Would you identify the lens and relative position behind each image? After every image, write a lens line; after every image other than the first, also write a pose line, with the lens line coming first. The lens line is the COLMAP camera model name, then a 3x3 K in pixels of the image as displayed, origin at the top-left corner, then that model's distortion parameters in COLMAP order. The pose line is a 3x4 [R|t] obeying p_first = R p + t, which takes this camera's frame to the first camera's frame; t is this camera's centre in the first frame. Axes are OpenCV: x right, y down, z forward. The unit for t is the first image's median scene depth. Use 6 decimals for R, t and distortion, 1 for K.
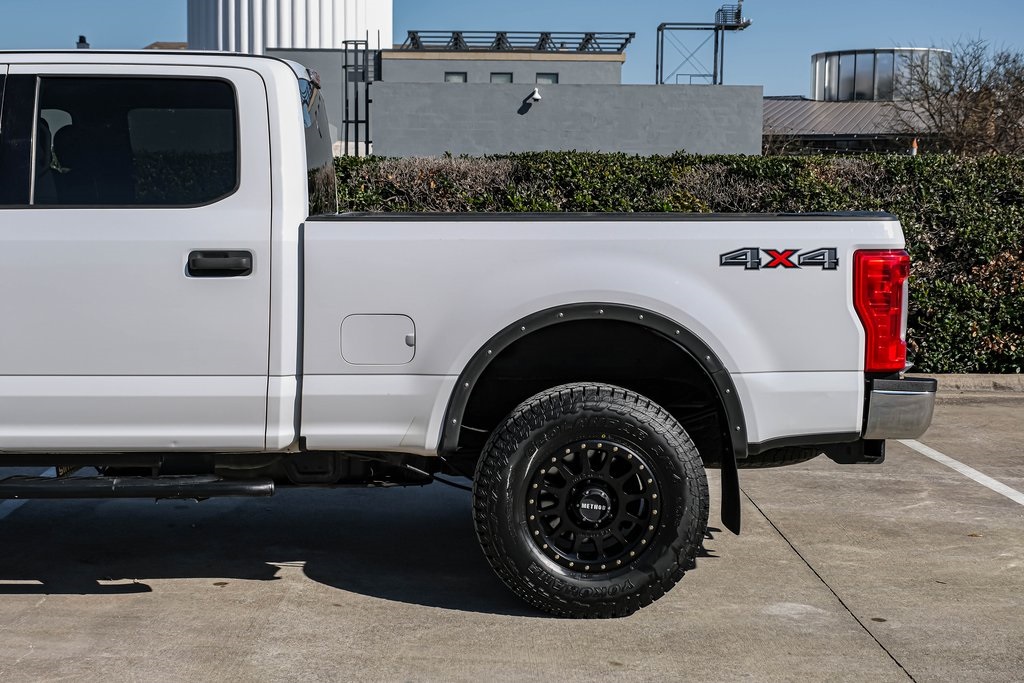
lens RADIAL K [[1436.3, 0, 470.1], [0, 1436.3, 344.0], [0, 0, 1]] dist [-0.002288, 0.092092]
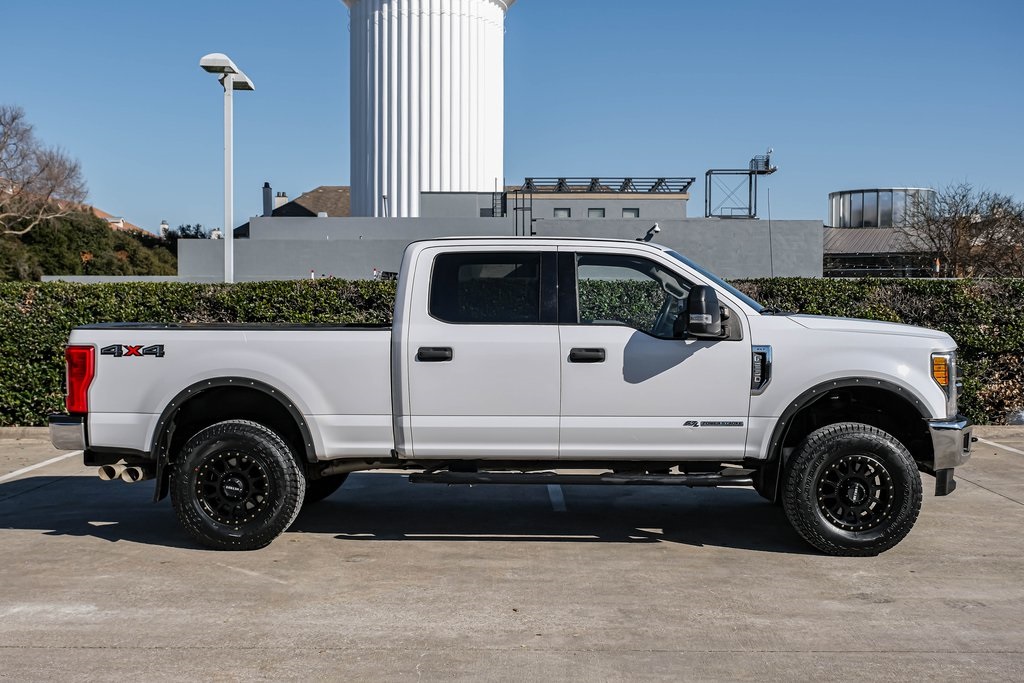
lens RADIAL K [[1107.8, 0, 512.0], [0, 1107.8, 341.5], [0, 0, 1]] dist [-0.015794, 0.016517]
pose [[0.999593, -0.005469, -0.028008, -0.195005], [0.003658, 0.997923, -0.064311, 0.005380], [0.028302, 0.064182, 0.997537, -0.152856]]
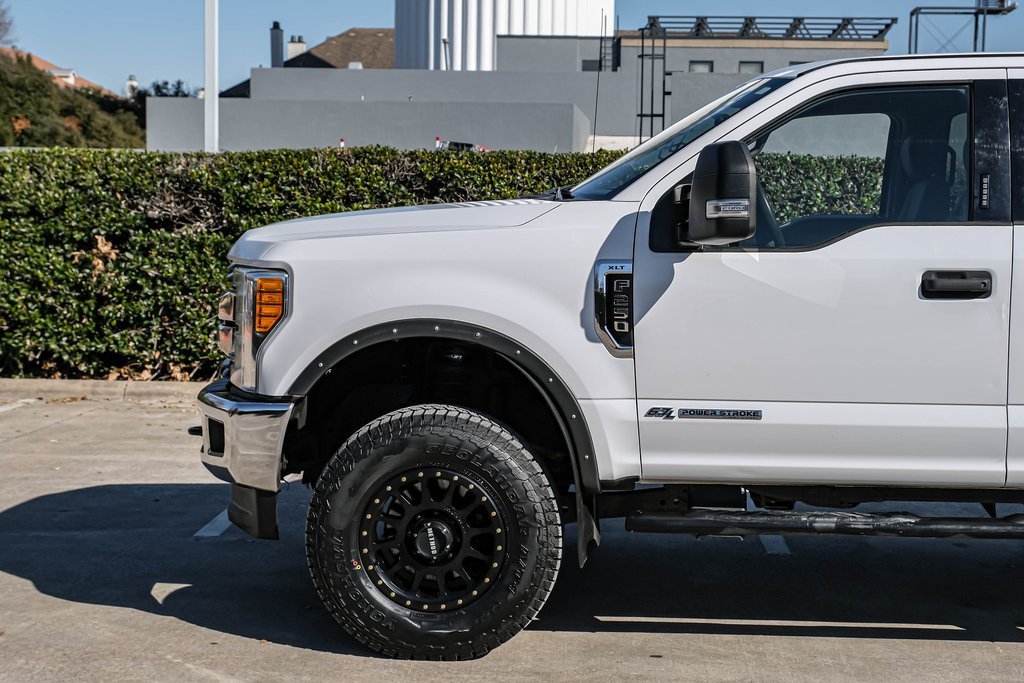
lens RADIAL K [[1558.4, 0, 551.0], [0, 1558.4, 338.3], [0, 0, 1]] dist [-0.002206, 0.074048]
pose [[0.997414, 0.013711, -0.070554, -0.227620], [-0.014430, 0.999849, -0.009692, -0.002804], [0.070411, 0.010685, 0.997461, -0.008171]]
